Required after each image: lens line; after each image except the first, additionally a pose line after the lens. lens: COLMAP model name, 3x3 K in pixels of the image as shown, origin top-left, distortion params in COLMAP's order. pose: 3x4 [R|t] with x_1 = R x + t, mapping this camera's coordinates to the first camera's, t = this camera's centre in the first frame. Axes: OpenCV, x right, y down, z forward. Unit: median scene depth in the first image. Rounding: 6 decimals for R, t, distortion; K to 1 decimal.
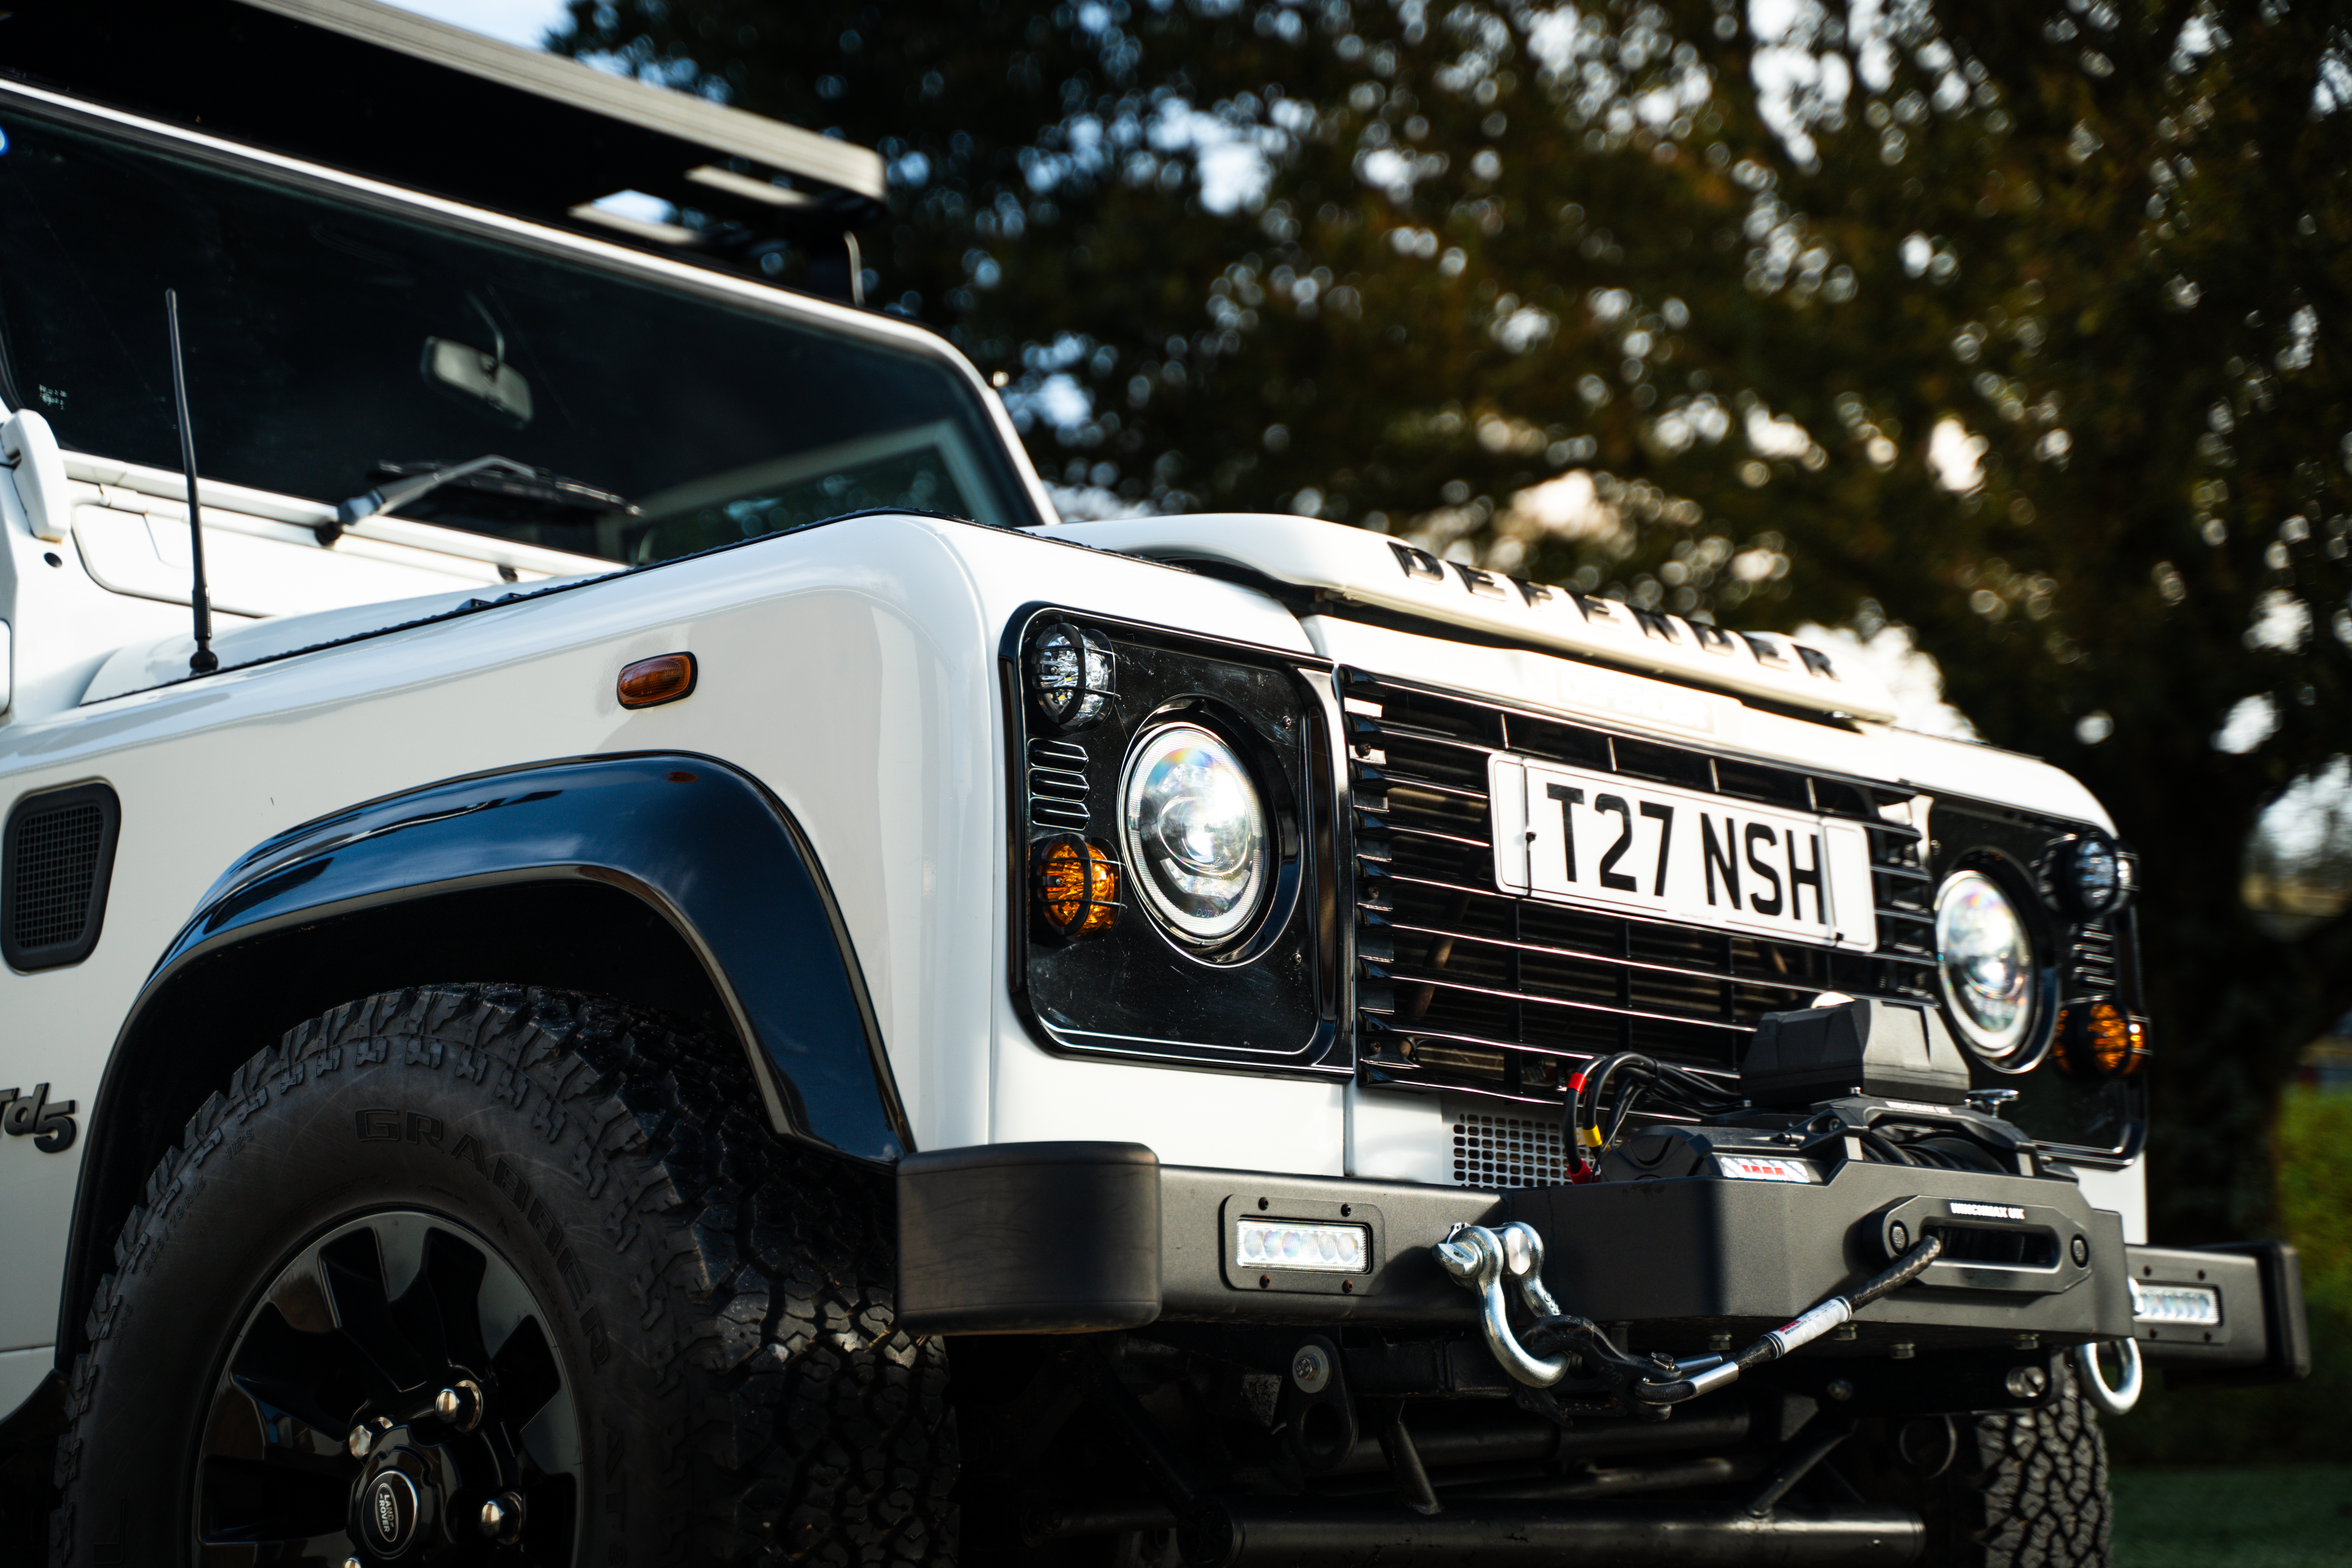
lens RADIAL K [[4742.8, 0, 1176.0], [0, 4742.8, 784.0], [0, 0, 1]] dist [0.333262, -0.348652]
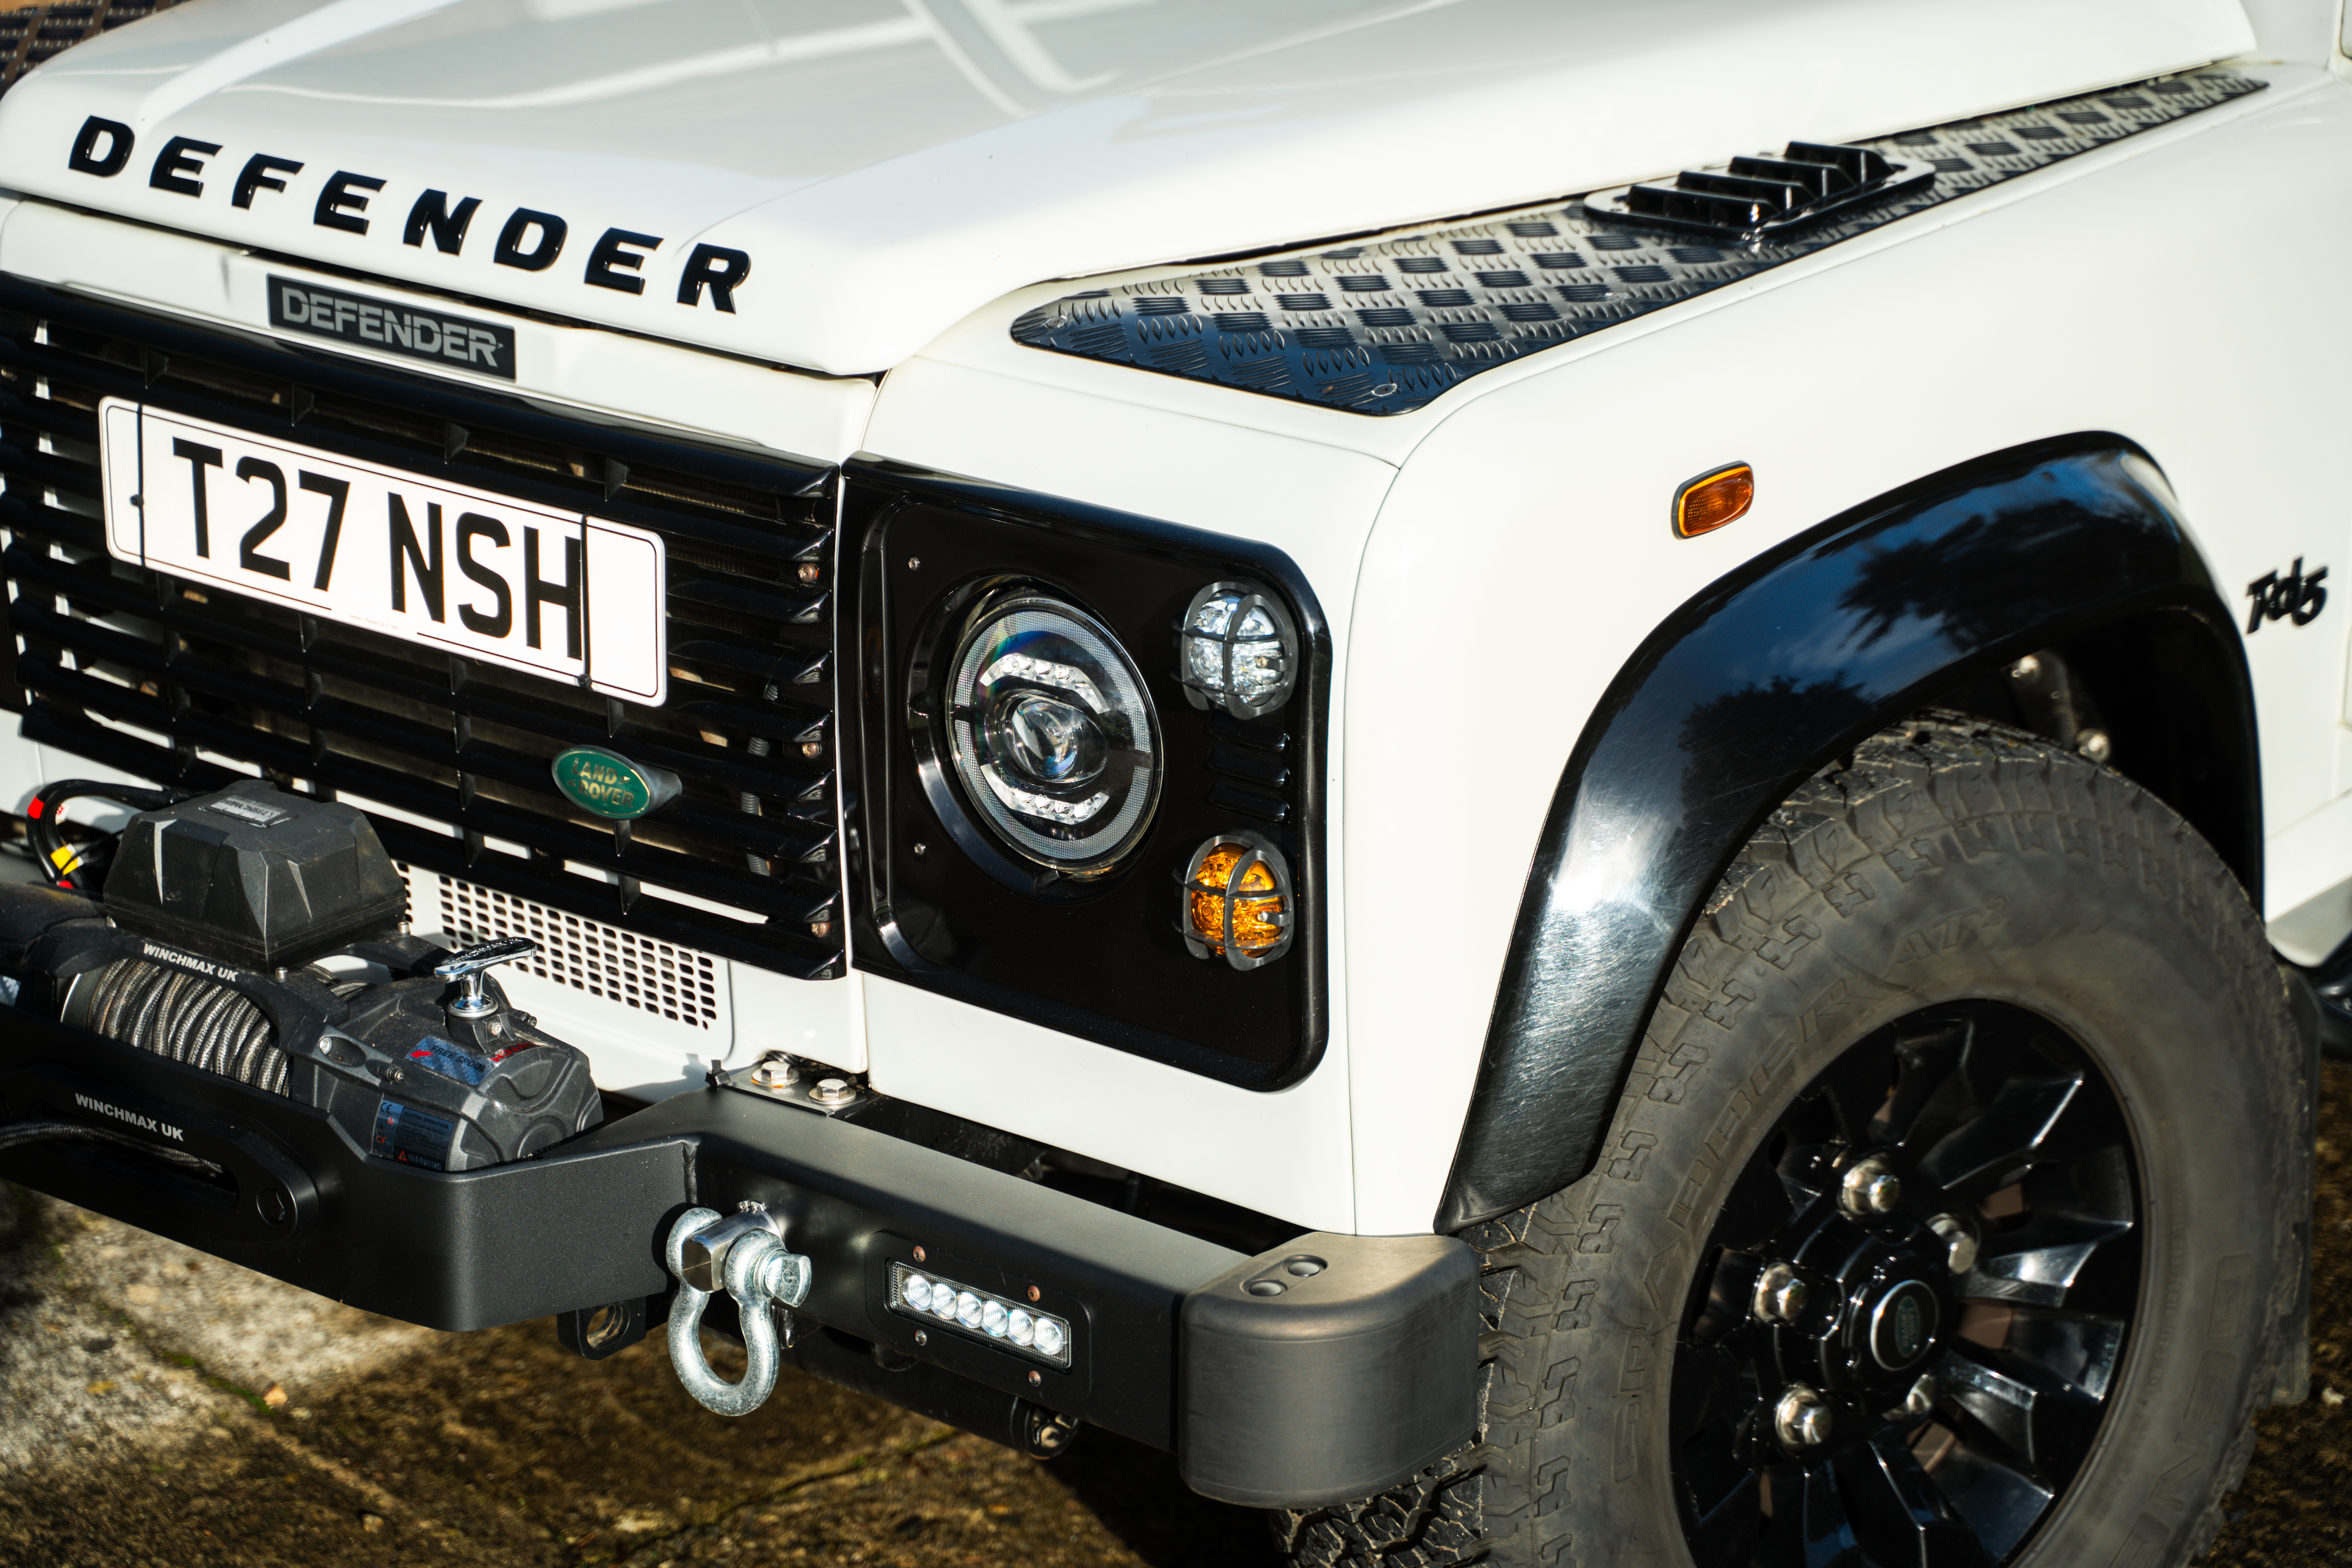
lens RADIAL K [[4830.7, 0, 1176.0], [0, 4830.7, 784.0], [0, 0, 1]] dist [0.306256, 0.092406]
pose [[0.051097, 0.361782, -0.930861, 0.909958], [0.188177, 0.911896, 0.364741, -0.225455], [0.980805, -0.193804, -0.021484, 1.182048]]
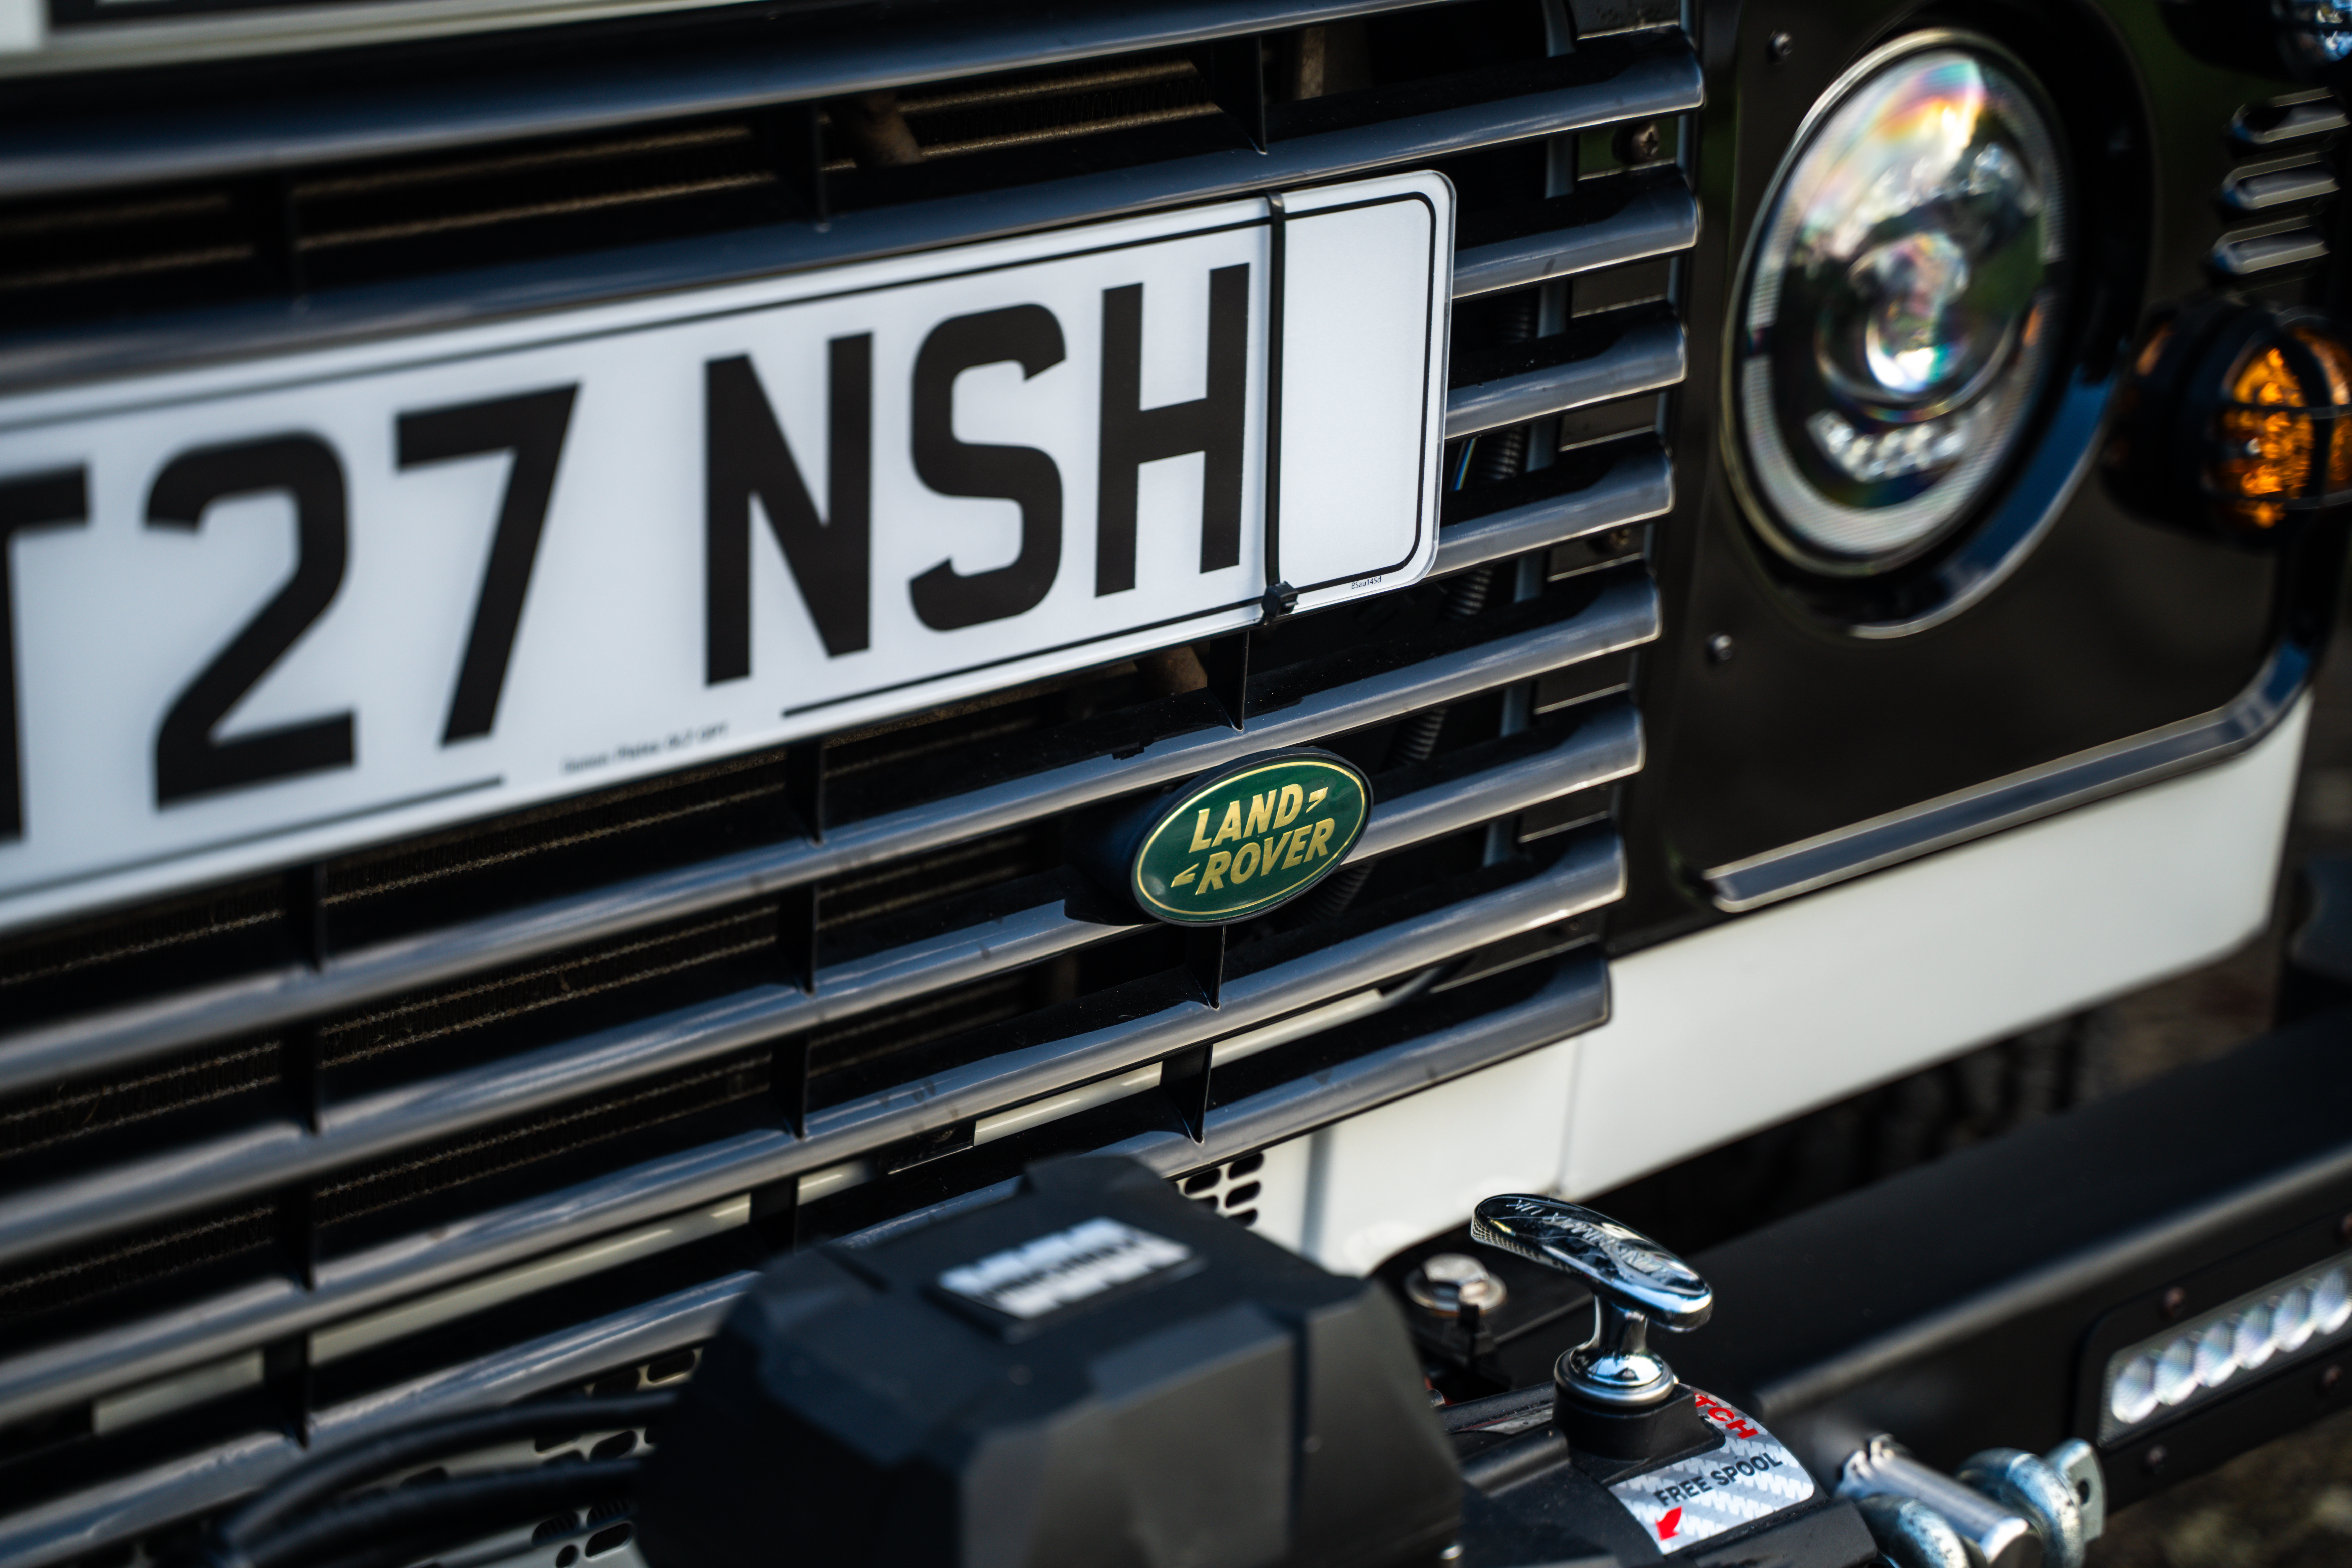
lens RADIAL K [[4764.6, 0, 1127.4], [0, 4764.6, 839.6], [0, 0, 1]] dist [0.267377, -0.029051]
pose [[0.990657, 0.115943, -0.071805, 0.164068], [-0.060578, 0.845835, 0.529994, -0.124481], [0.122184, -0.520693, 0.844956, 0.786035]]
